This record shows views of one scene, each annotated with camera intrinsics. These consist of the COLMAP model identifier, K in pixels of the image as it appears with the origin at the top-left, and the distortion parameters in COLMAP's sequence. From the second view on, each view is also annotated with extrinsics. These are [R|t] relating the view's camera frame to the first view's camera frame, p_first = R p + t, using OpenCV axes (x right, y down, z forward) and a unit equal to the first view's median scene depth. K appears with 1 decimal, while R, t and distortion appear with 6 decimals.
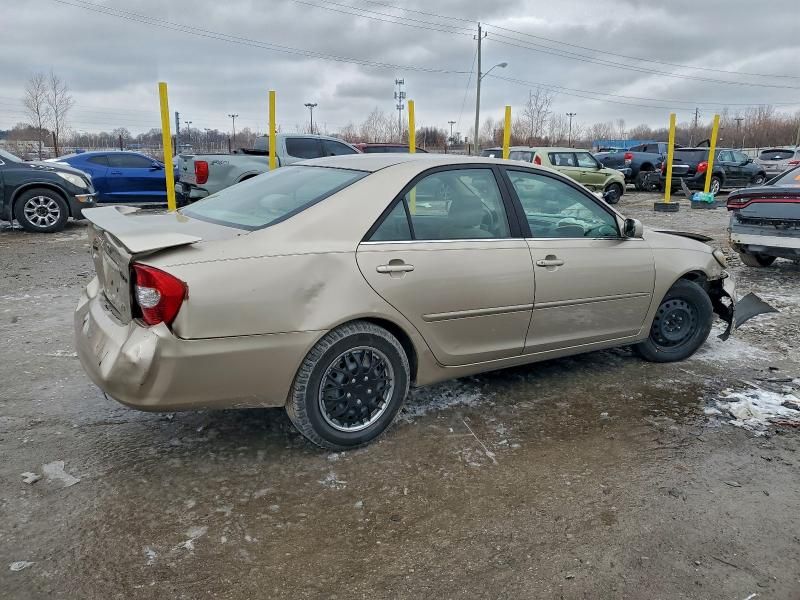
lens RADIAL K [[616.6, 0, 400.0], [0, 616.6, 300.0], [0, 0, 1]] dist [0.018018, 0.000971]
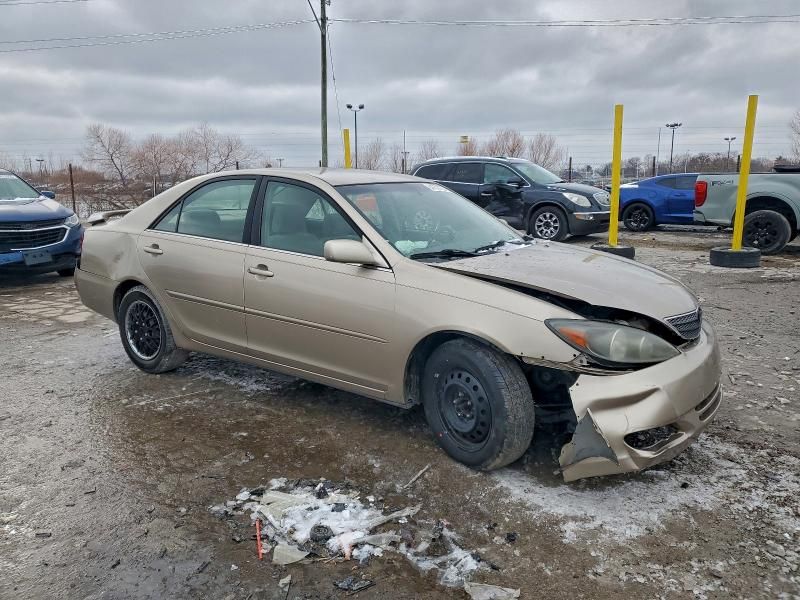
lens RADIAL K [[631.2, 0, 400.0], [0, 631.2, 300.0], [0, 0, 1]] dist [0.077017, 0.000314]
pose [[0.375258, 0.165486, -0.912029, 0.468333], [-0.206820, 0.974077, 0.091648, -0.057804], [0.903553, 0.154234, 0.399756, 0.287575]]
